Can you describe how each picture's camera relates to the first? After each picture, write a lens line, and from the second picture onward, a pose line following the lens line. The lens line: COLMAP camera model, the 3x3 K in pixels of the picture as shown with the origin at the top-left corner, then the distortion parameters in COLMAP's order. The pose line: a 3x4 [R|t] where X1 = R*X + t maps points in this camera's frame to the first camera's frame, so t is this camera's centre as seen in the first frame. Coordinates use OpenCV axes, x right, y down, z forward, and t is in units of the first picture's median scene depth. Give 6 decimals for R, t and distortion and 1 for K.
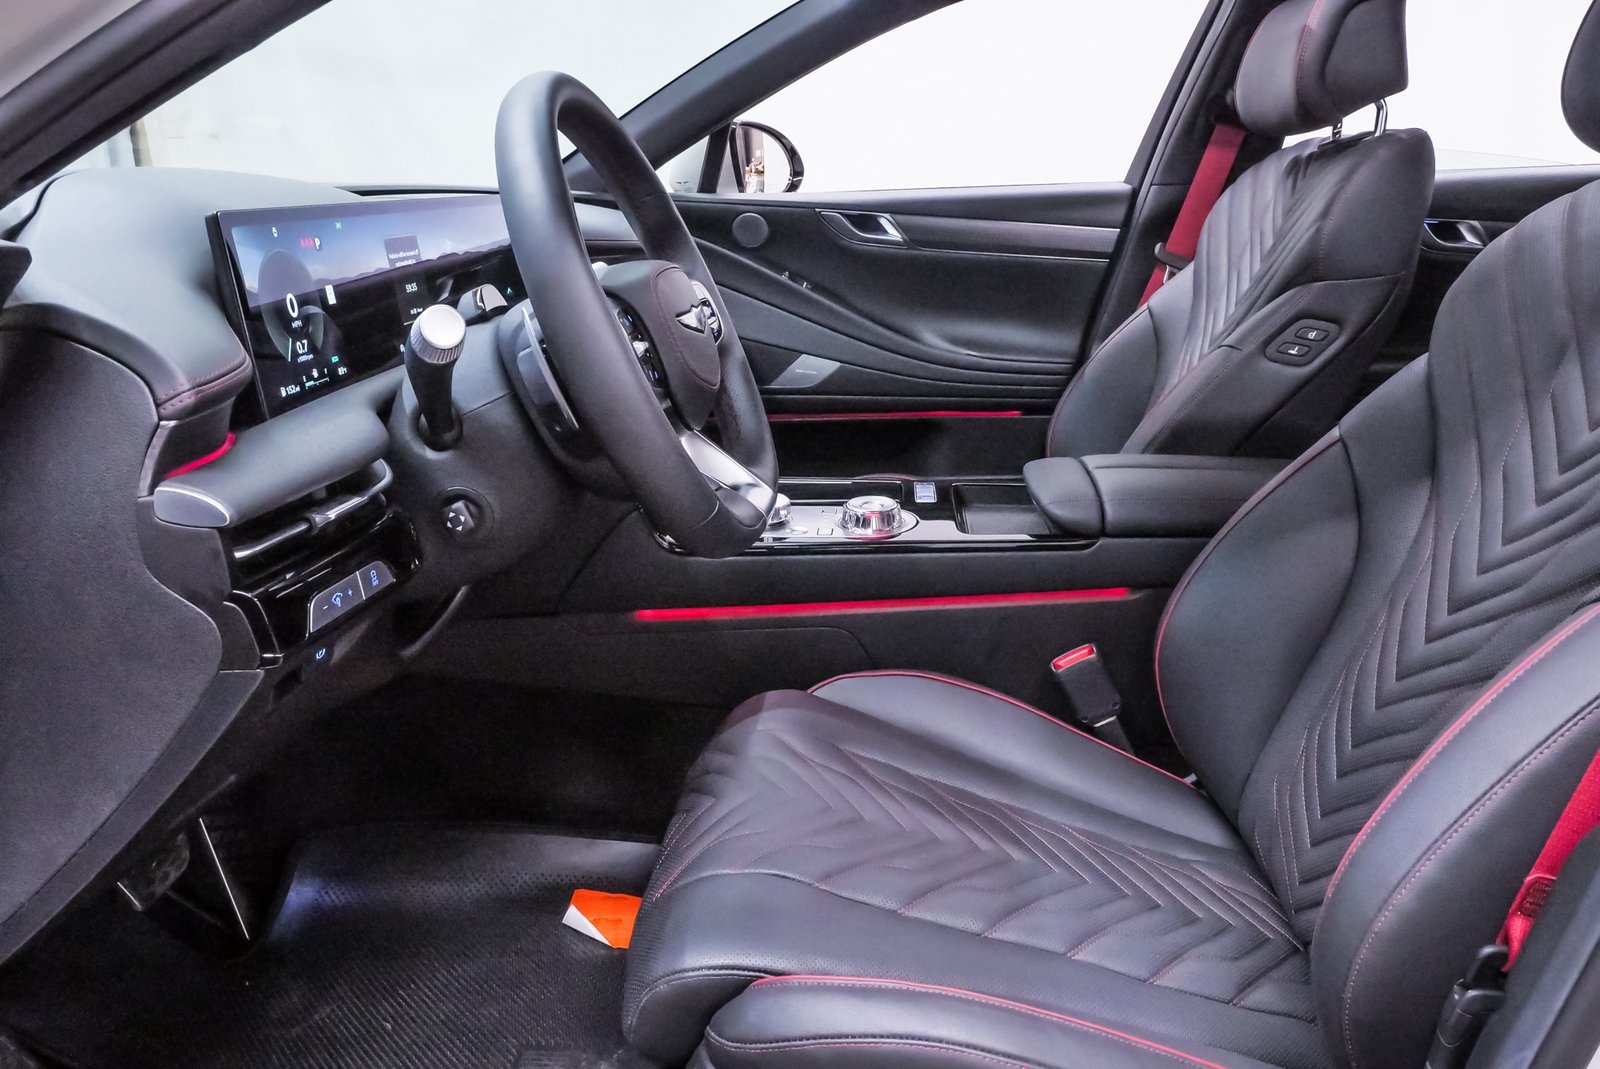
lens RADIAL K [[1173.9, 0, 800.0], [0, 1173.9, 534.5], [0, 0, 1]] dist [-0.028389, 0.000171]
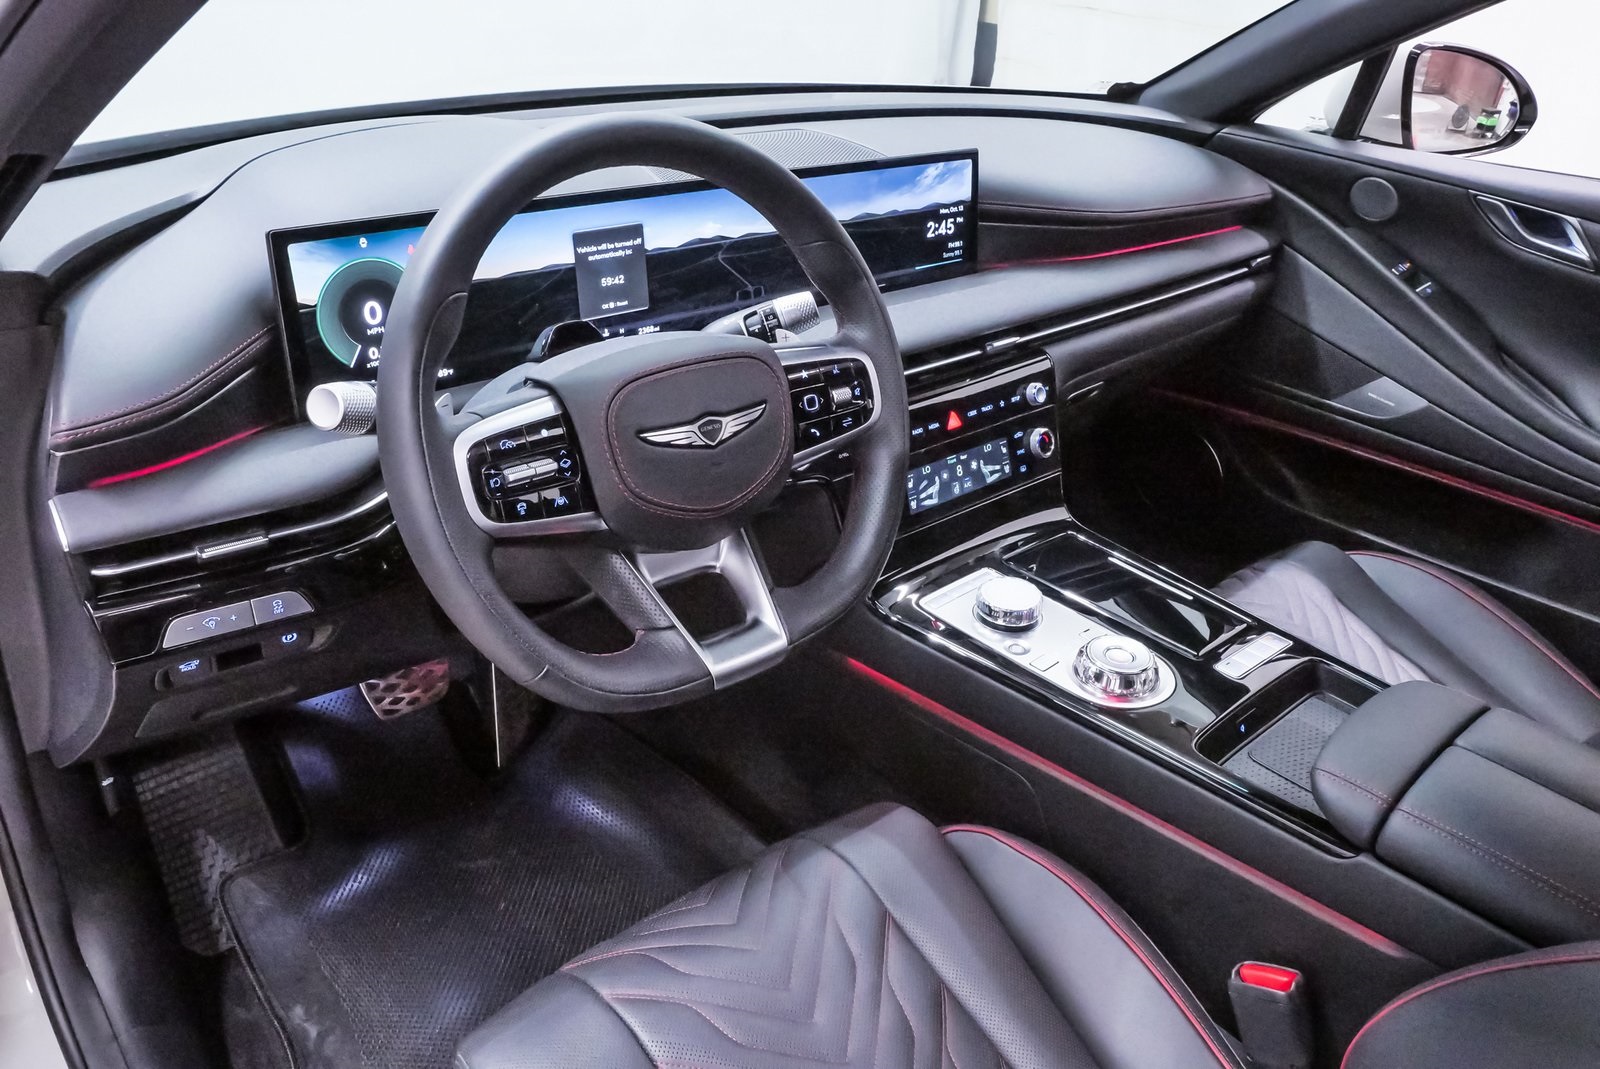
lens RADIAL K [[1173.9, 0, 800.0], [0, 1173.9, 534.5], [0, 0, 1]] dist [-0.028389, 0.000171]
pose [[0.724266, 0.373011, -0.579915, 0.207739], [-0.269262, 0.927266, 0.260147, -0.155067], [0.634773, -0.032266, 0.772025, 0.172489]]
